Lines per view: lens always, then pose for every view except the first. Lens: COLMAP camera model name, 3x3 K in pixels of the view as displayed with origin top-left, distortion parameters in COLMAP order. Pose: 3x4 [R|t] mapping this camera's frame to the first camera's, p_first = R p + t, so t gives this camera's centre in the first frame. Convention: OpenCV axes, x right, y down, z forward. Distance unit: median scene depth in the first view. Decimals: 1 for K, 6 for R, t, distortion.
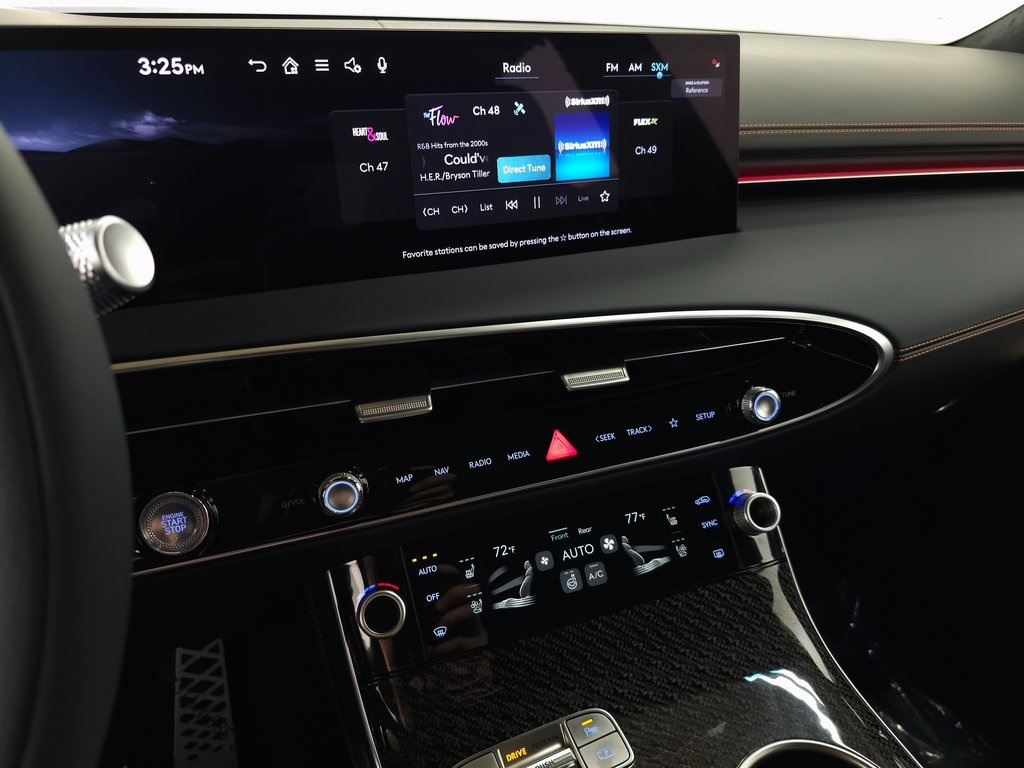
lens RADIAL K [[693.2, 0, 505.2], [0, 693.2, 382.9], [0, 0, 1]] dist [0.048441, -0.062145]
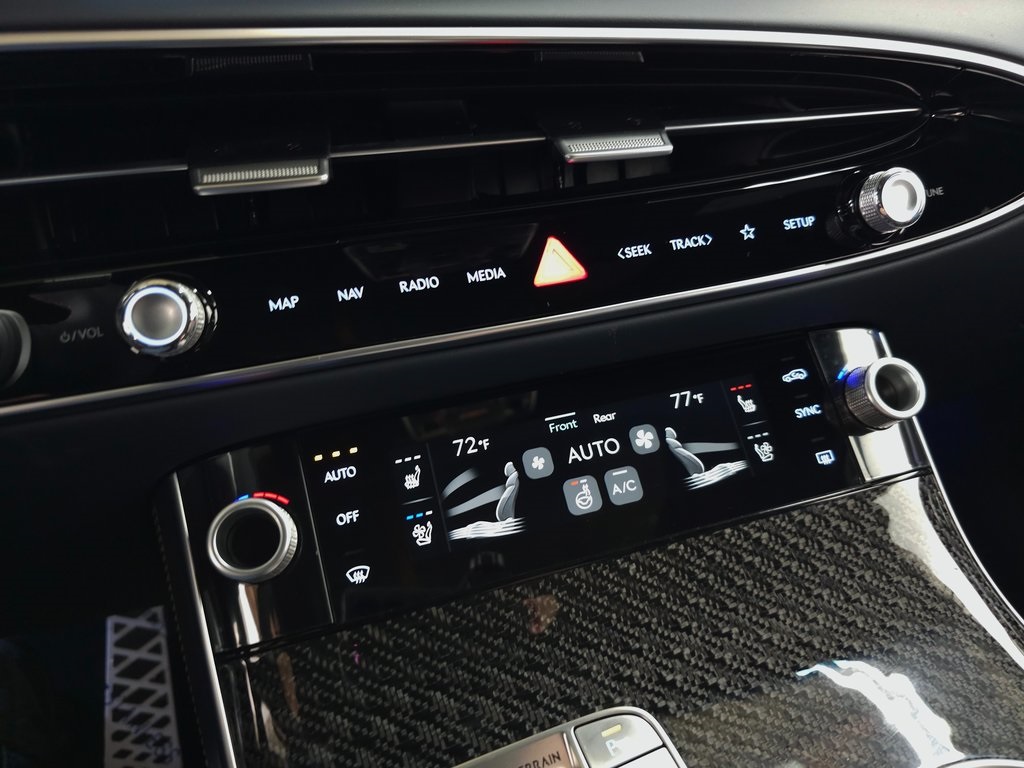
lens RADIAL K [[702.0, 0, 515.5], [0, 702.0, 376.3], [0, 0, 1]] dist [0.036754, -0.056181]
pose [[0.998920, -0.018997, -0.042393, 0.064512], [0.017415, 0.999149, -0.037379, 0.203831], [0.043067, 0.036600, 0.998402, 0.385912]]
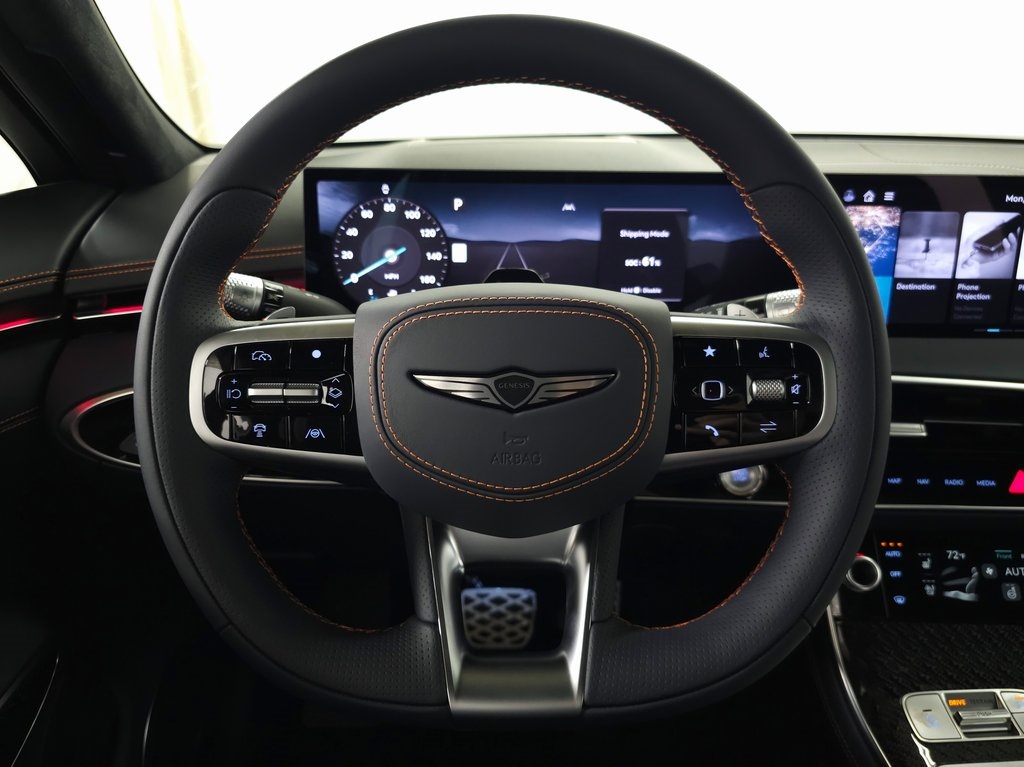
lens RADIAL K [[699.0, 0, 510.3], [0, 699.0, 380.3], [0, 0, 1]] dist [0.010341, -0.020796]
pose [[0.914442, 0.150485, -0.375700, -0.321165], [-0.183484, 0.981569, -0.053432, 0.142675], [0.360735, 0.117795, 0.925200, -0.549938]]
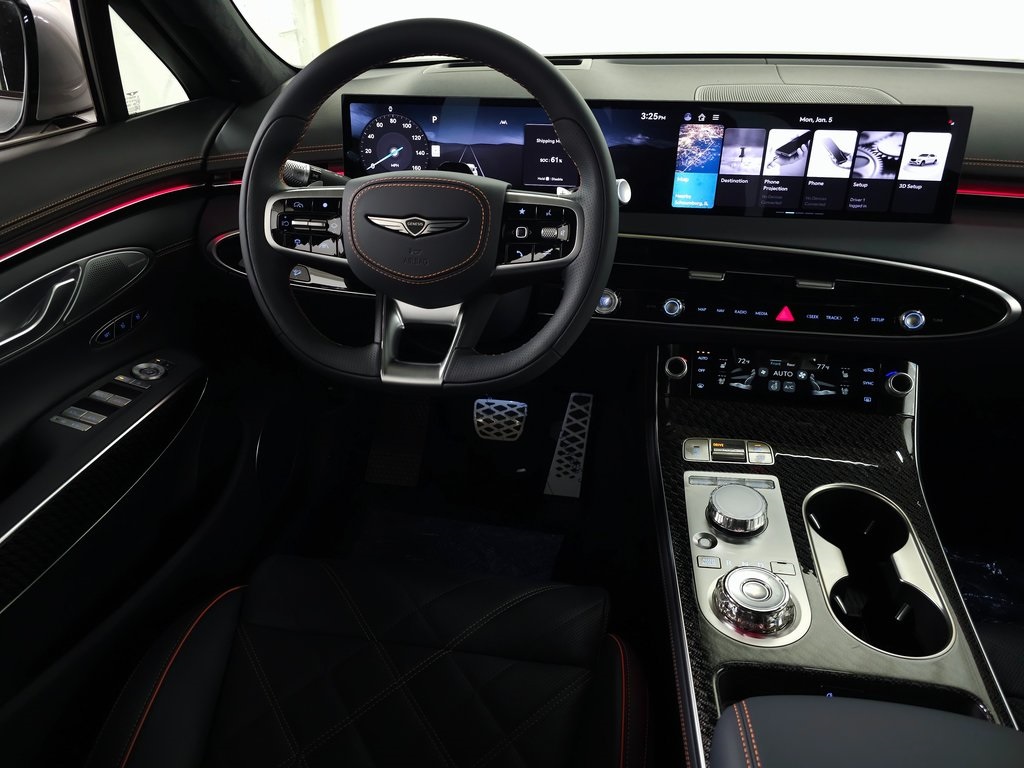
lens RADIAL K [[676.2, 0, 510.9], [0, 676.2, 371.3], [0, 0, 1]] dist [0.057681, -0.068691]
pose [[0.835589, 0.264758, -0.481346, 0.389357], [-0.235795, 0.964236, 0.121039, 0.190062], [0.496177, 0.012360, 0.868133, -1.035396]]
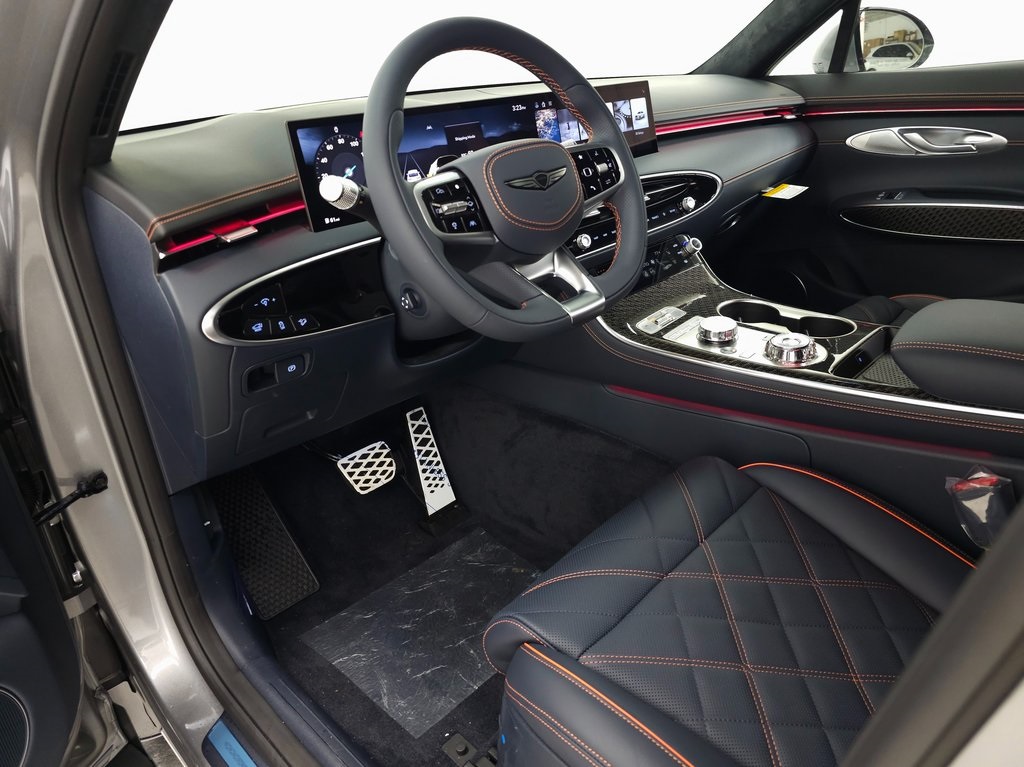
lens RADIAL K [[673.5, 0, 513.8], [0, 673.5, 379.1], [0, 0, 1]] dist [0.042119, -0.000641]
pose [[0.930696, -0.221651, 0.290991, -1.303727], [0.237699, 0.971122, -0.020535, 0.632163], [-0.278036, 0.088280, 0.956505, -1.440954]]
